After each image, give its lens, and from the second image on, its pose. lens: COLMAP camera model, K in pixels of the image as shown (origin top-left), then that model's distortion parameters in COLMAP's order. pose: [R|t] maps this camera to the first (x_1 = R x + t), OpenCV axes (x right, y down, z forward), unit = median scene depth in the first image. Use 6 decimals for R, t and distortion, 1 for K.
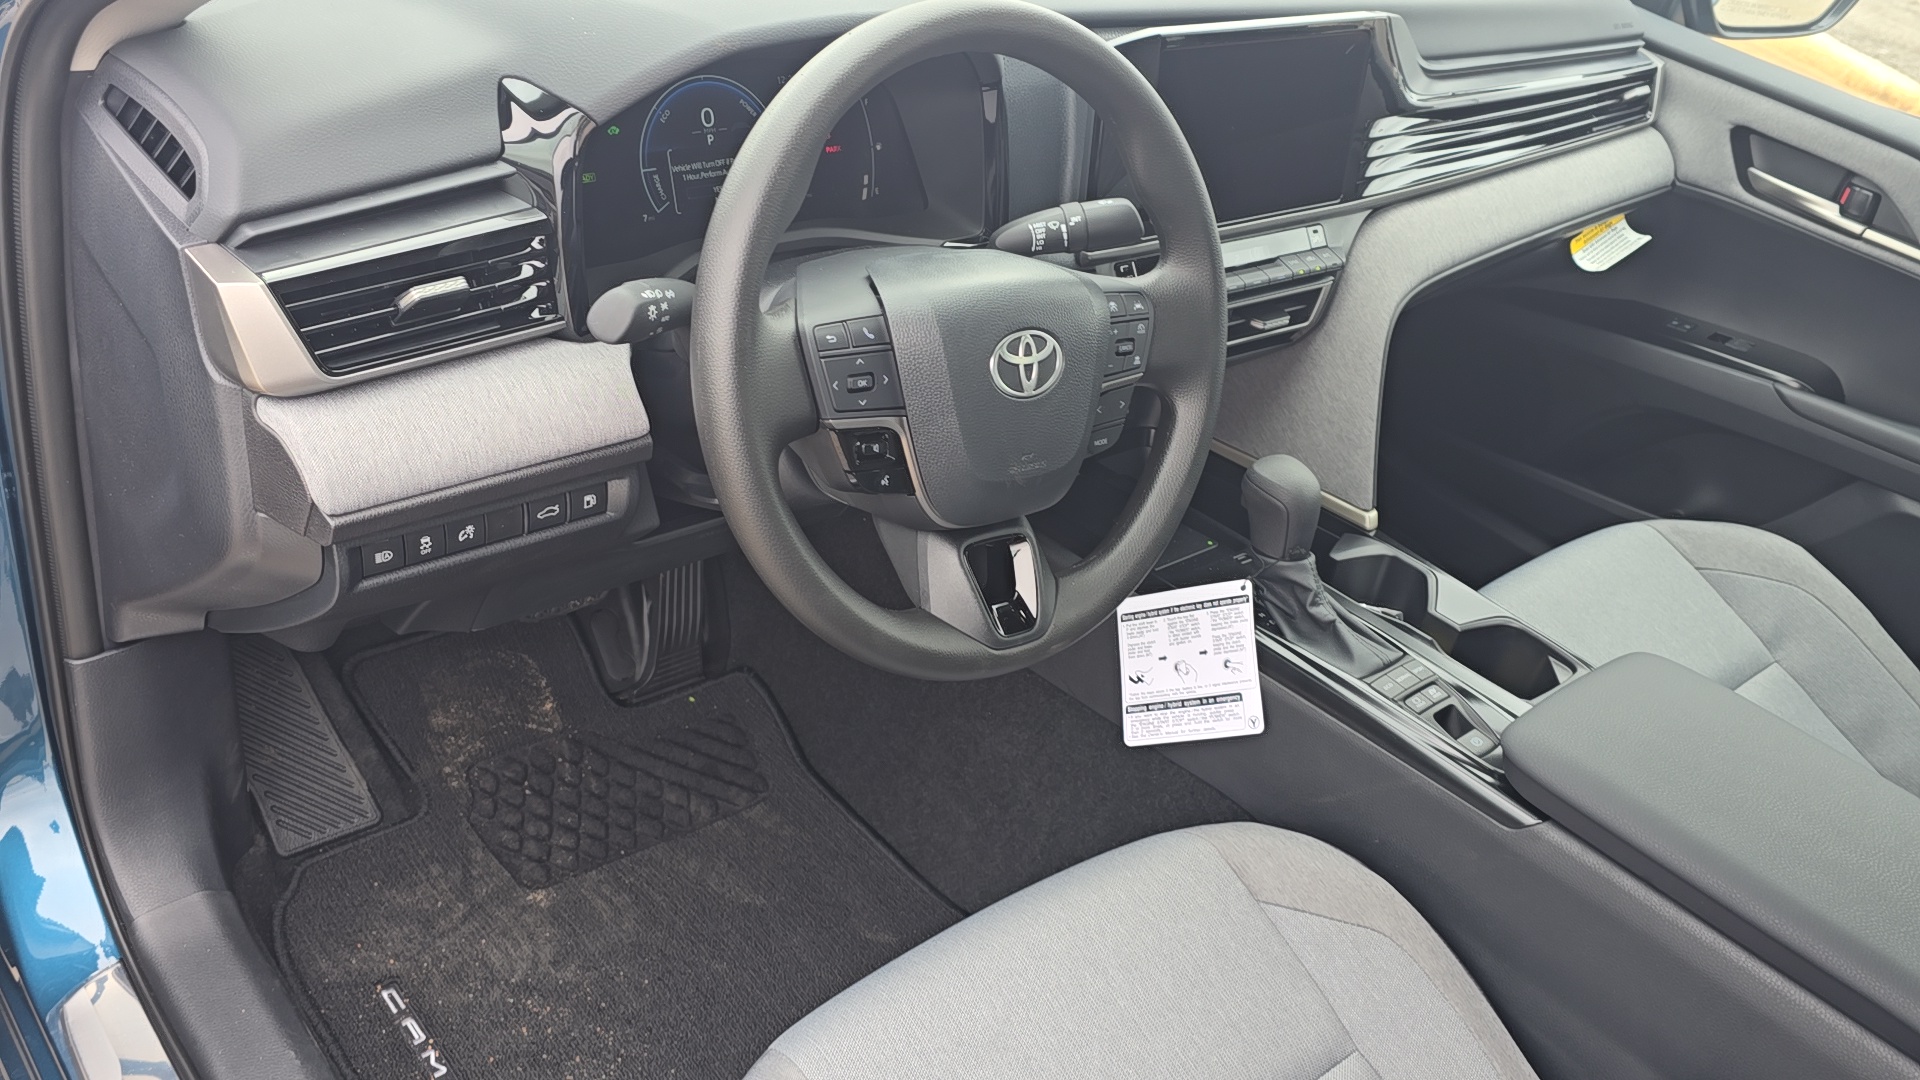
lens RADIAL K [[1596.3, 0, 963.2], [0, 1596.3, 538.7], [0, 0, 1]] dist [-0.001274, 0.007502]
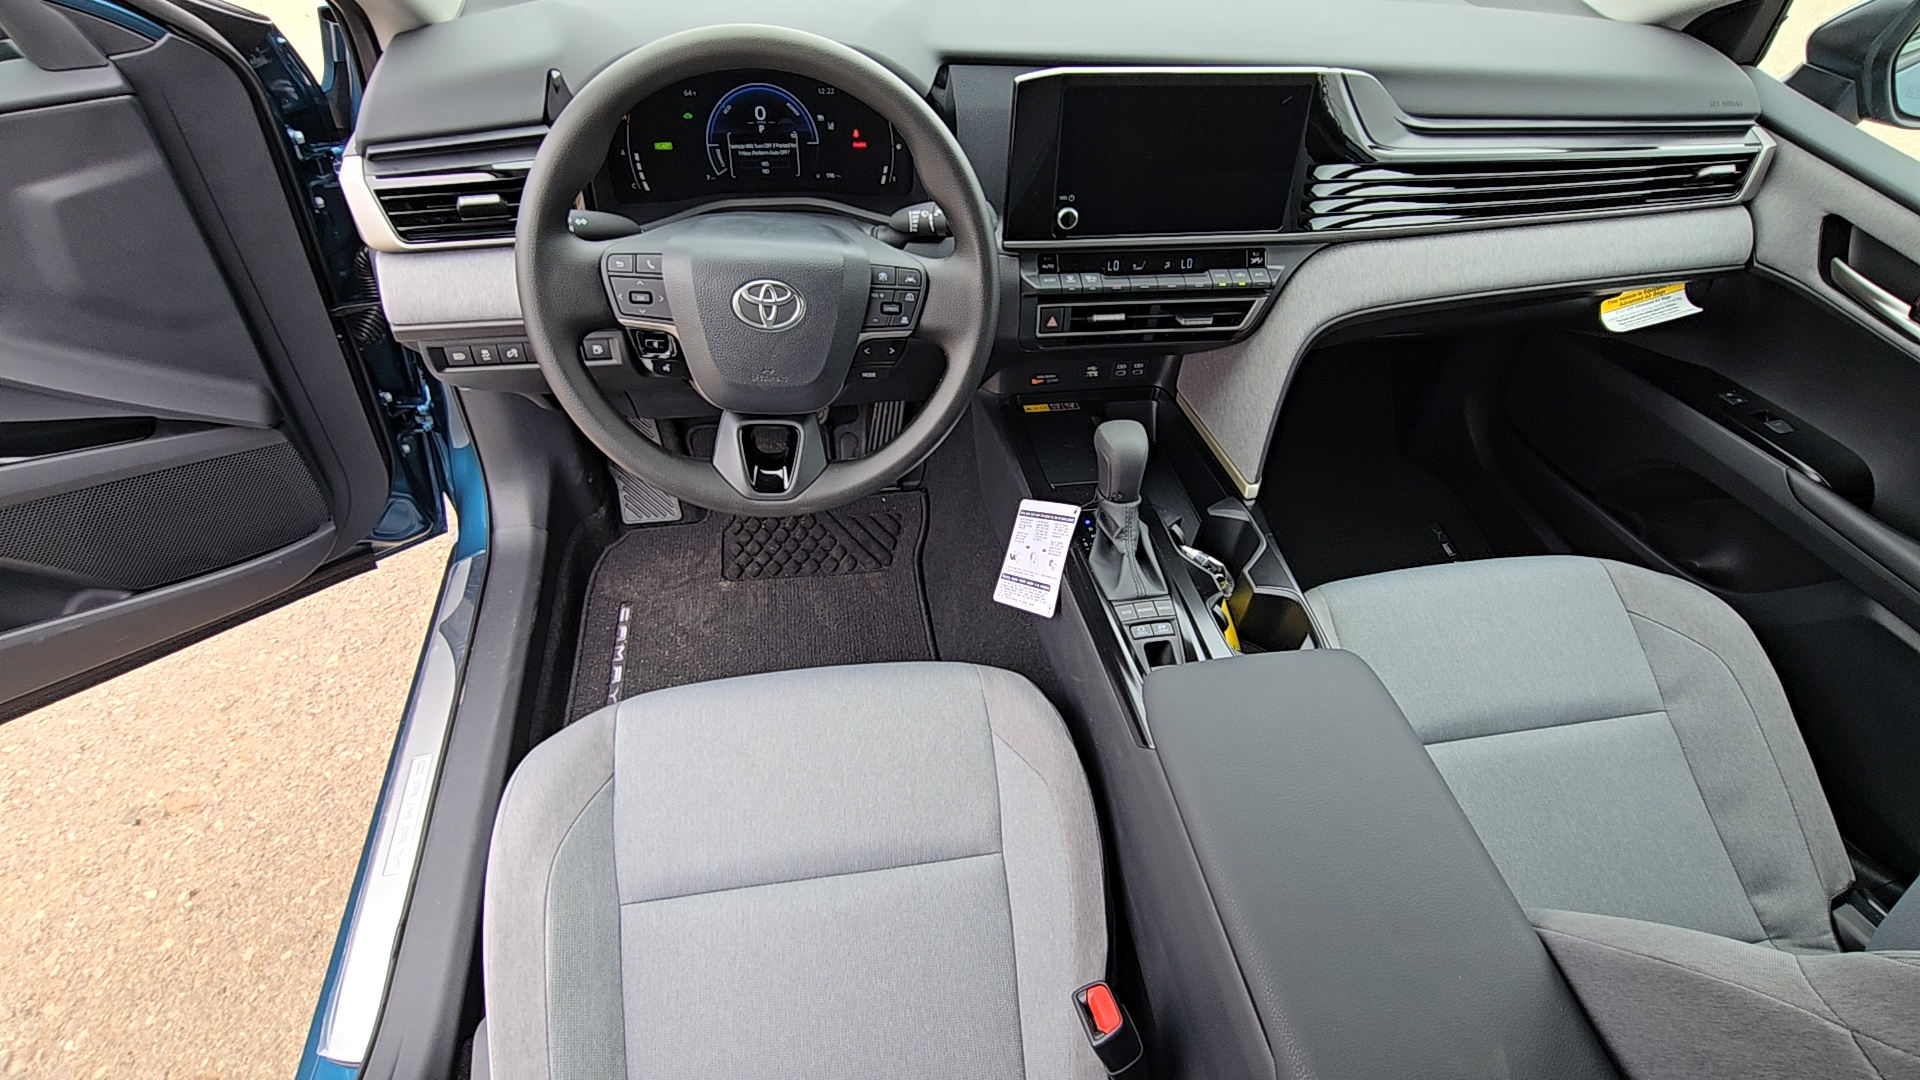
lens RADIAL K [[974.5, 0, 969.4], [0, 974.5, 540.4], [0, 0, 1]] dist [-0.003162, 0.006722]
pose [[0.854990, 0.269389, -0.443194, 0.435401], [-0.207799, 0.960868, 0.183174, -0.072453], [0.475196, -0.064517, 0.877512, 0.220822]]
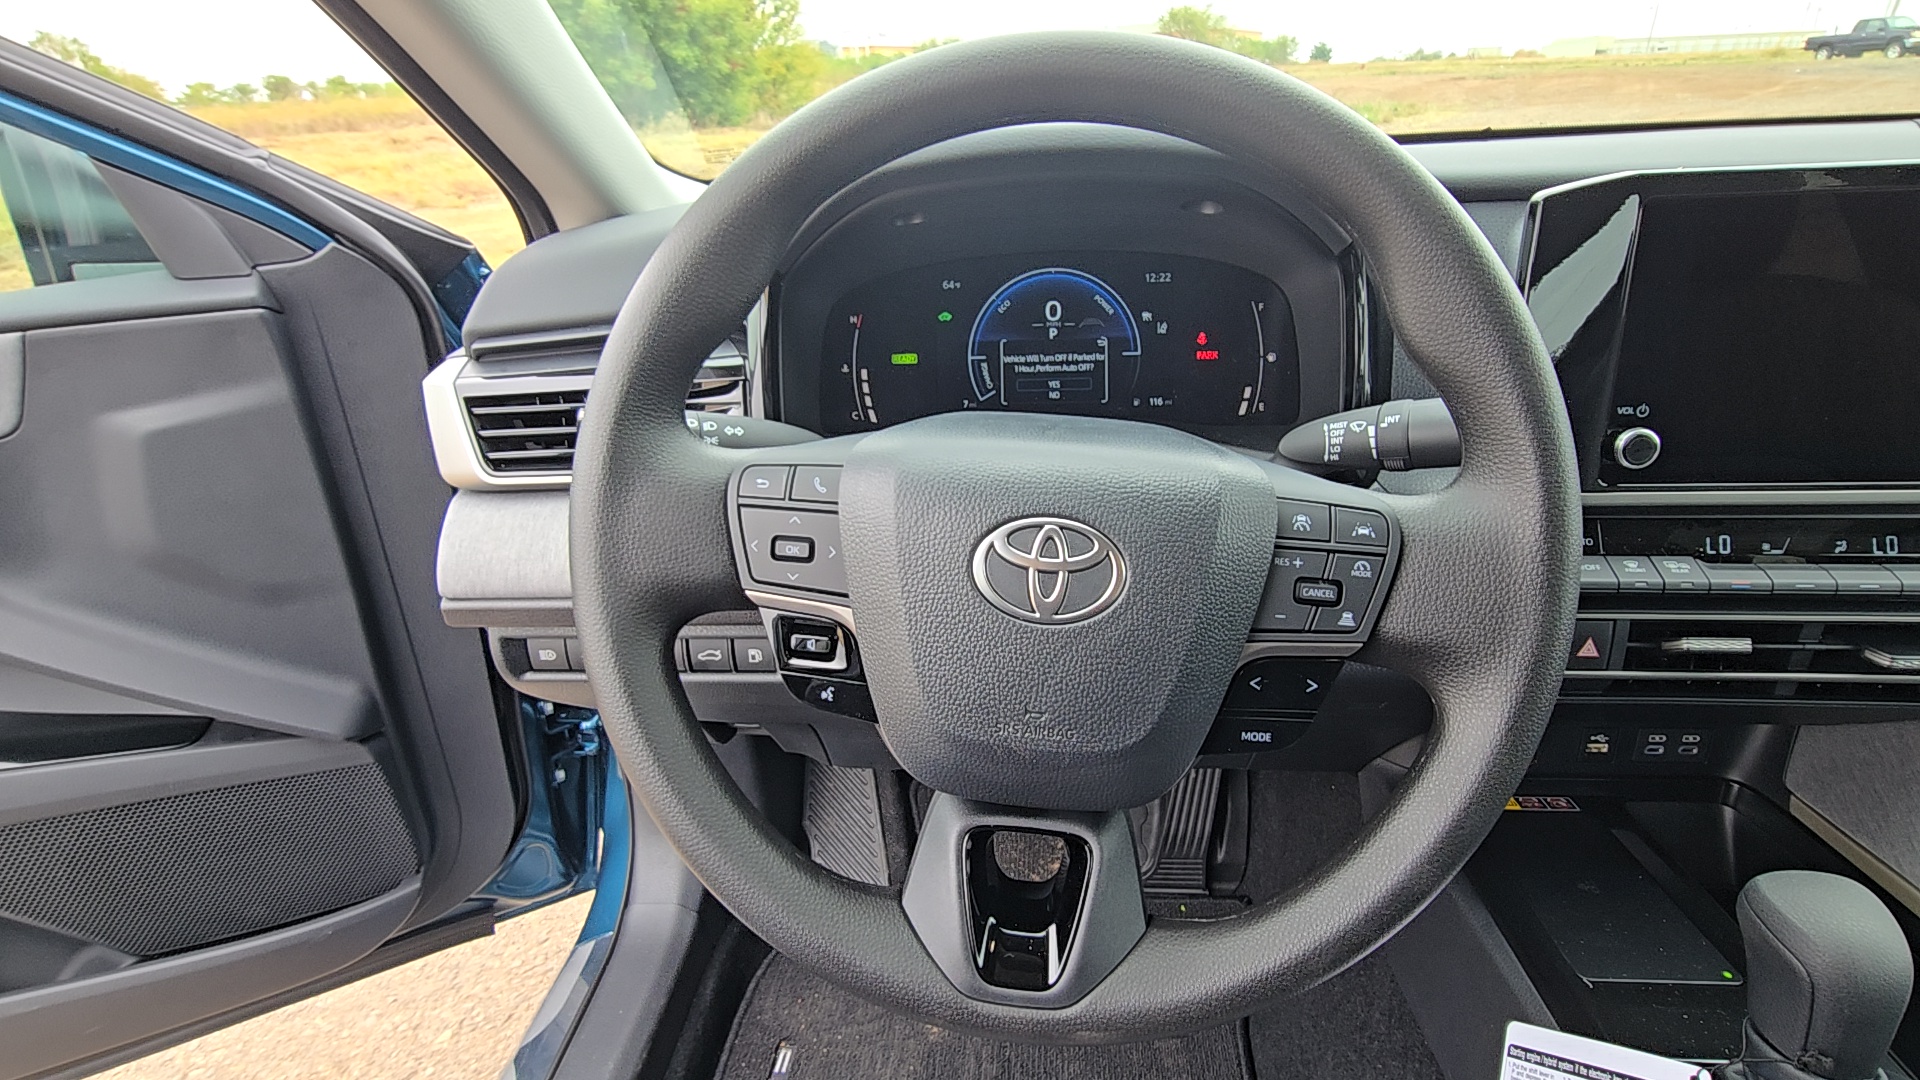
lens RADIAL K [[974.5, 0, 976.5], [0, 974.5, 550.4], [0, 0, 1]] dist [-0.003162, 0.006722]
pose [[0.696798, 0.129306, -0.705515, 0.203233], [-0.256711, 0.963419, -0.076964, -0.055445], [0.669755, 0.234742, 0.704503, 0.489428]]
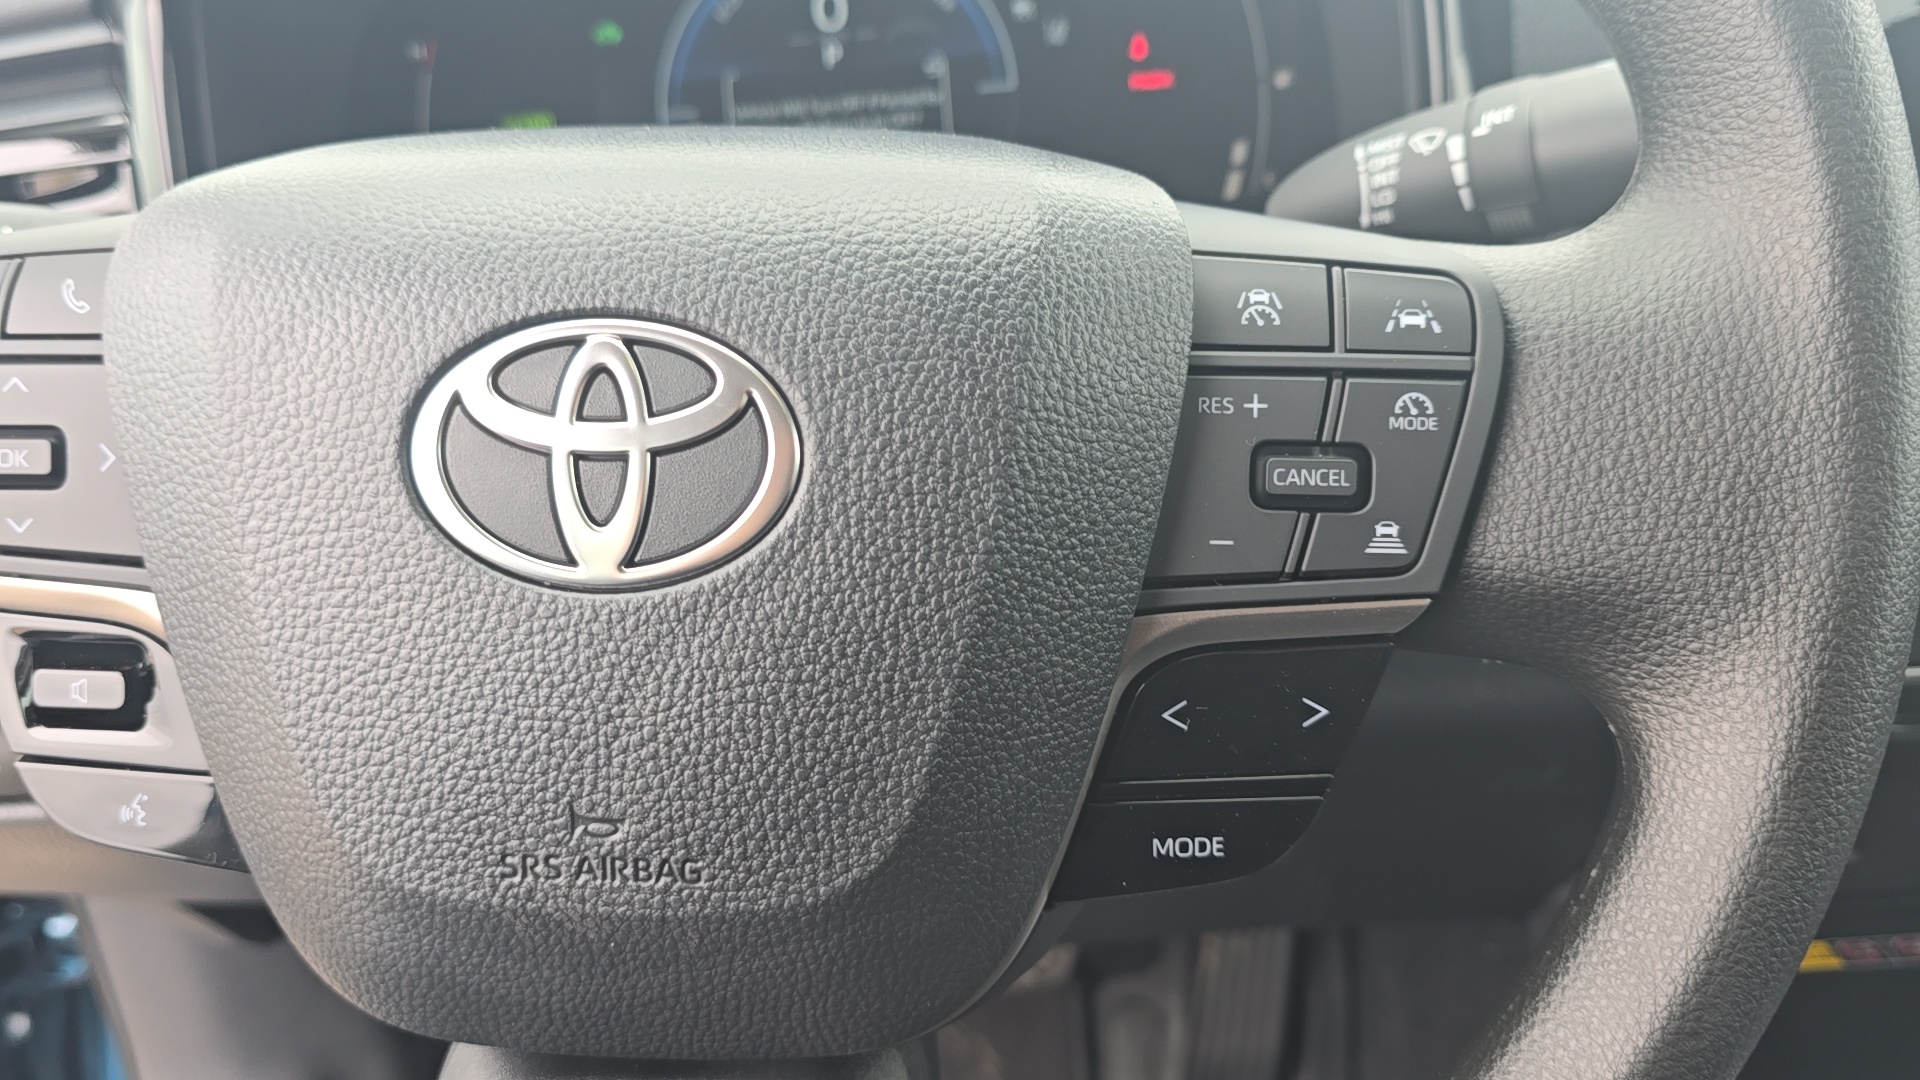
lens RADIAL K [[1596.3, 0, 1017.4], [0, 1596.3, 564.5], [0, 0, 1]] dist [-0.001274, 0.007502]
pose [[0.738157, 0.079431, -0.669936, 0.174731], [-0.191564, 0.976847, -0.095251, -0.056796], [0.646859, 0.198646, 0.736283, 0.599679]]
